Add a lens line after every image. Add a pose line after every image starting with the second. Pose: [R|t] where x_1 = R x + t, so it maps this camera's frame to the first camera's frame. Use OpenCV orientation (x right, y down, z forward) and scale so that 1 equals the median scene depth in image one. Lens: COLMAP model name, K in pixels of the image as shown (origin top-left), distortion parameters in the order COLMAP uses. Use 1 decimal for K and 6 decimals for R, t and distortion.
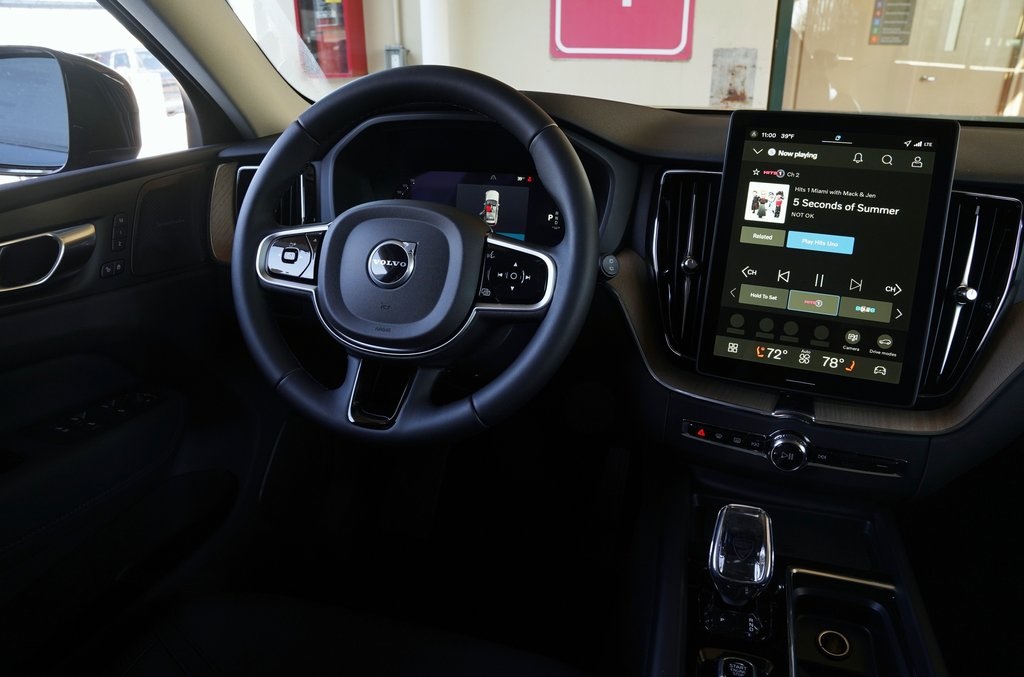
lens RADIAL K [[714.4, 0, 502.6], [0, 714.4, 337.8], [0, 0, 1]] dist [-0.126090, 0.080358]
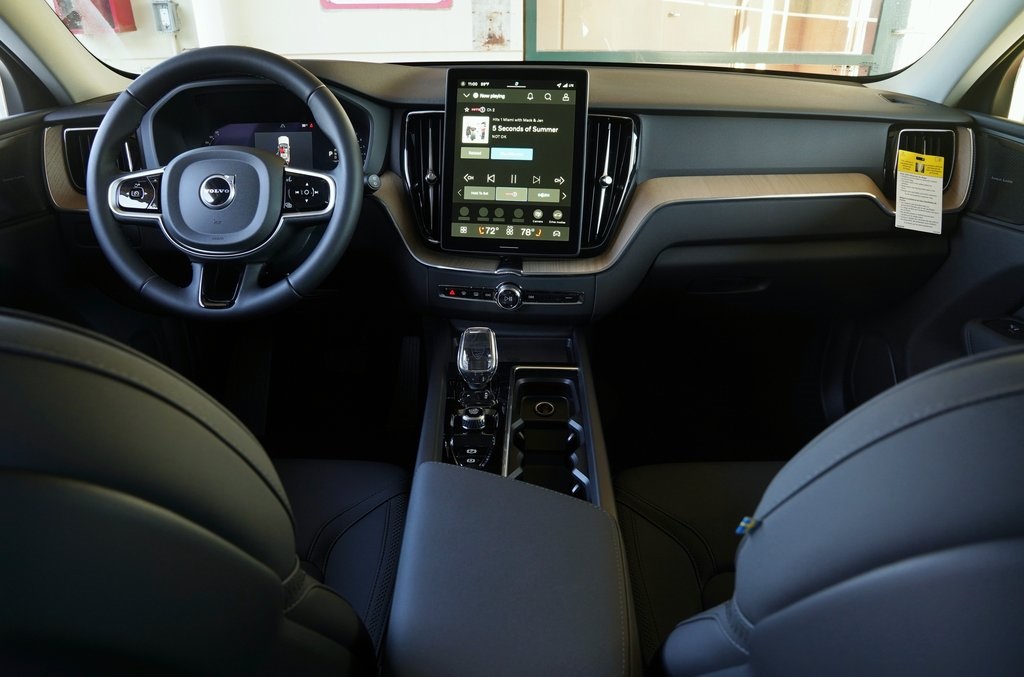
lens RADIAL K [[714.4, 0, 510.0], [0, 714.4, 333.7], [0, 0, 1]] dist [-0.126090, 0.080358]
pose [[0.955161, -0.126592, 0.267662, -0.008607], [0.107136, 0.990505, 0.086146, 0.112898], [-0.276026, -0.053607, 0.959654, -0.479542]]
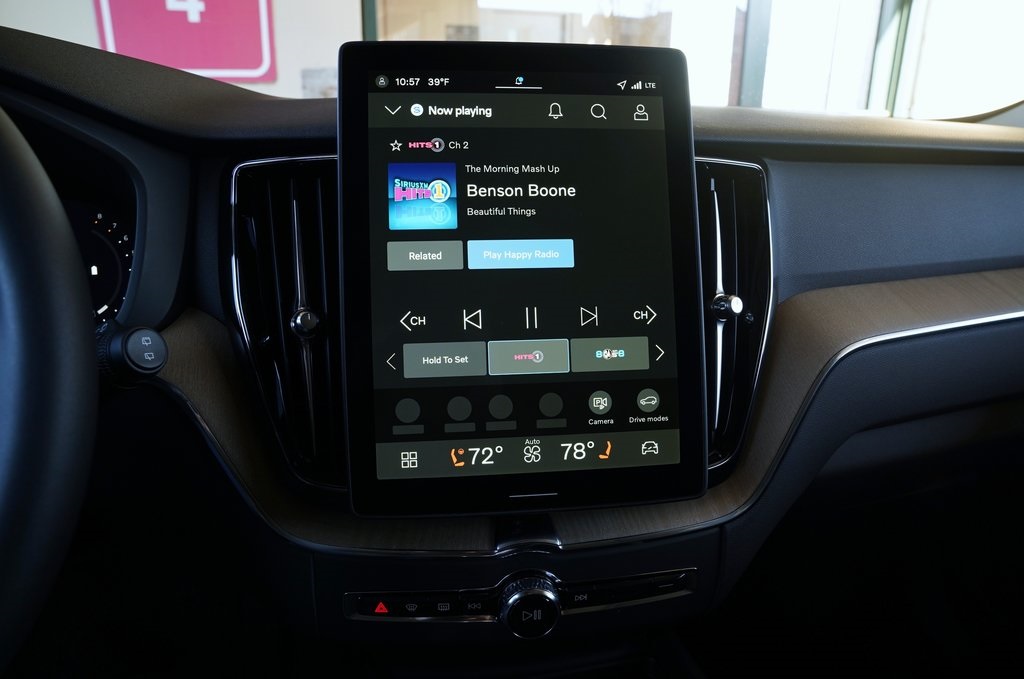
lens RADIAL K [[714.4, 0, 518.0], [0, 714.4, 339.0], [0, 0, 1]] dist [-0.126090, 0.080358]
pose [[0.853499, -0.152760, 0.498201, 0.137791], [0.182335, 0.983176, -0.010905, -0.058198], [-0.488153, 0.100146, 0.866993, 0.471005]]
